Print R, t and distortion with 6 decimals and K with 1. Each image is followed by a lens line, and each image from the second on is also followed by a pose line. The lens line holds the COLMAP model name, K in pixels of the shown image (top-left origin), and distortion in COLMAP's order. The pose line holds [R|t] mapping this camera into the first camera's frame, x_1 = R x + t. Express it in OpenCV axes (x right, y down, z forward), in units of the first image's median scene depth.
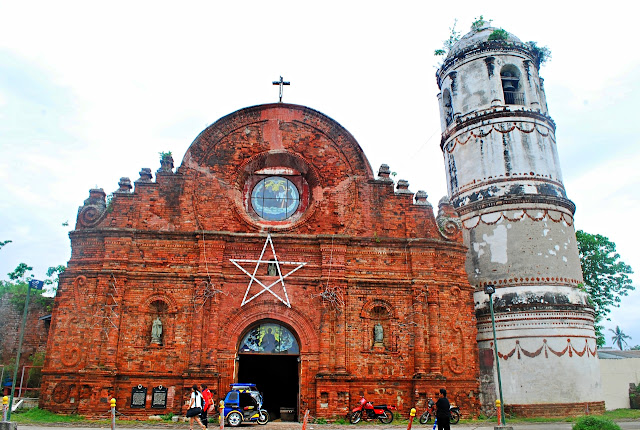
lens RADIAL K [[506.6, 0, 320.0], [0, 506.6, 215.0], [0, 0, 1]] dist [-0.082895, 0.014942]
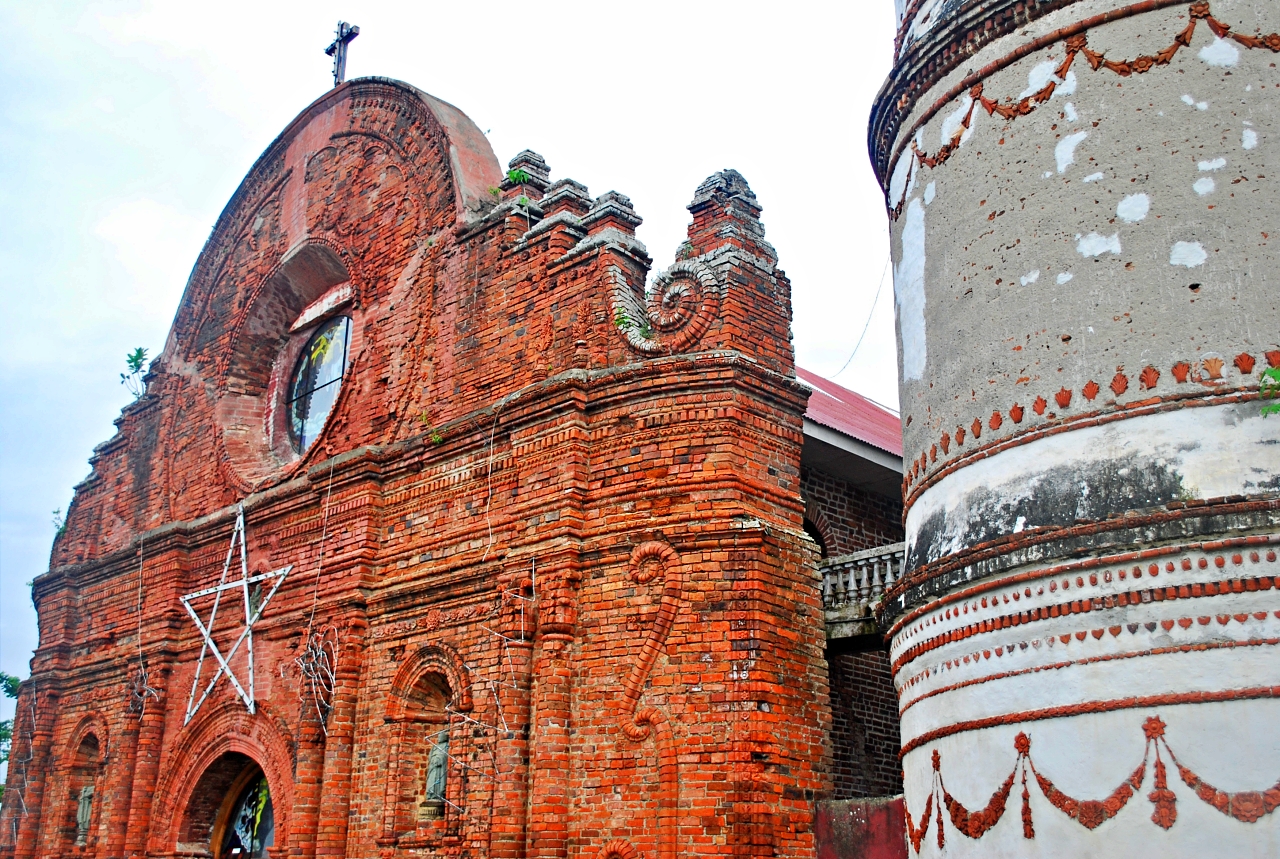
lens RADIAL K [[1446.4, 0, 640.0], [0, 1446.4, 429.5], [0, 0, 1]] dist [-0.049694, -0.001229]
pose [[0.628453, -0.256607, -0.734302, 0.736920], [0.239069, 0.962045, -0.131586, 0.170476], [0.740198, -0.092853, 0.665947, 0.531103]]
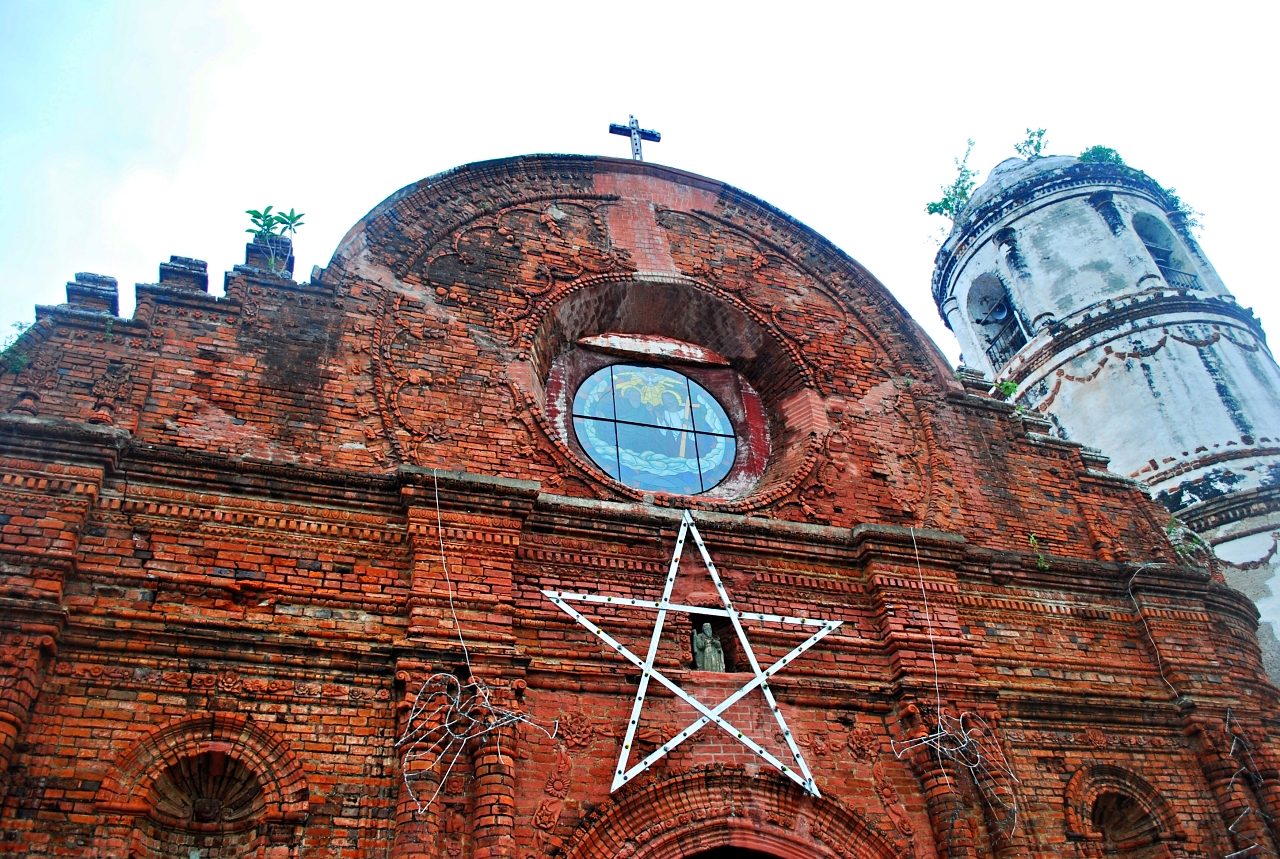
lens RADIAL K [[1013.1, 0, 640.0], [0, 1013.1, 429.5], [0, 0, 1]] dist [-0.082895, 0.014942]
pose [[0.968693, 0.080615, 0.234807, -0.232243], [0.005129, 0.939110, -0.343577, 0.164433], [-0.248207, 0.334025, 0.909297, 0.498936]]
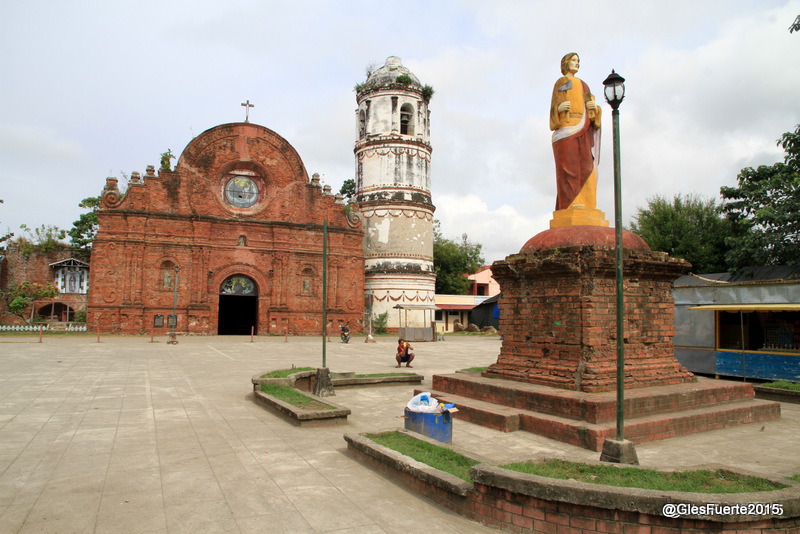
lens RADIAL K [[565.9, 0, 390.1], [0, 565.9, 278.7], [0, 0, 1]] dist [-0.092805, 0.002400]
pose [[0.944047, 0.029663, 0.328474, -0.212467], [-0.114846, 0.963181, 0.243092, -0.238625], [-0.309169, -0.267214, 0.912695, -0.694204]]
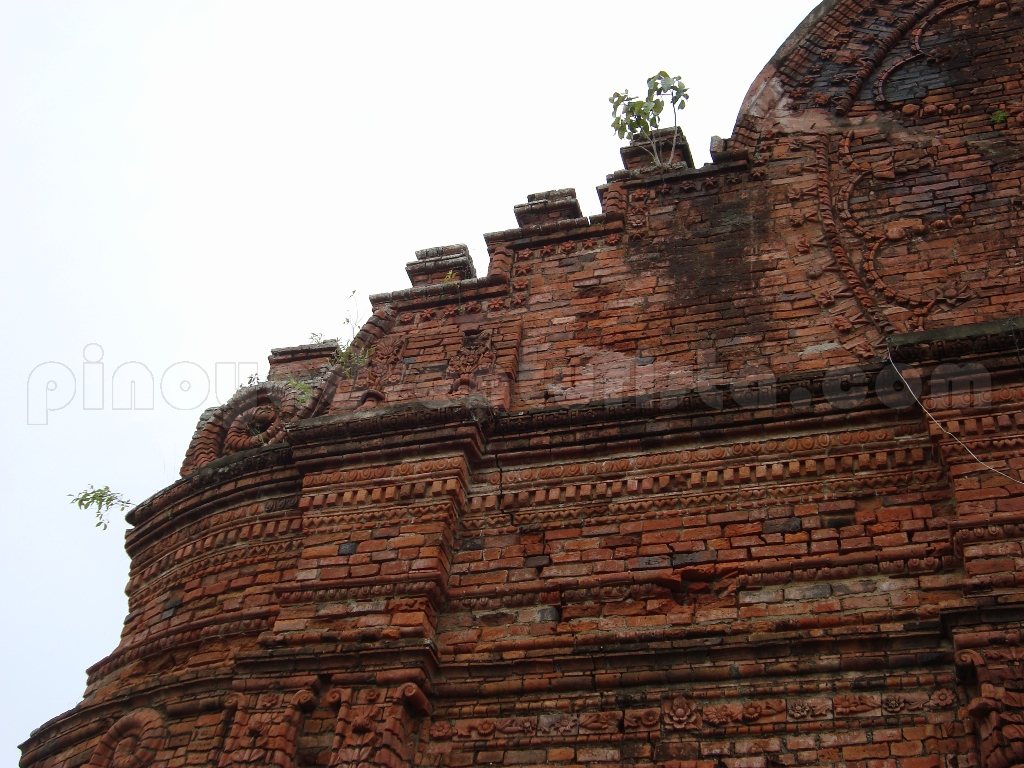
lens RADIAL K [[1351.4, 0, 512.0], [0, 1351.4, 384.0], [0, 0, 1]] dist [-0.043478, -0.026766]
pose [[0.920346, -0.200329, -0.335903, -0.204385], [0.021177, 0.883123, -0.468663, 0.199943], [0.390531, 0.424219, 0.817022, 0.609146]]
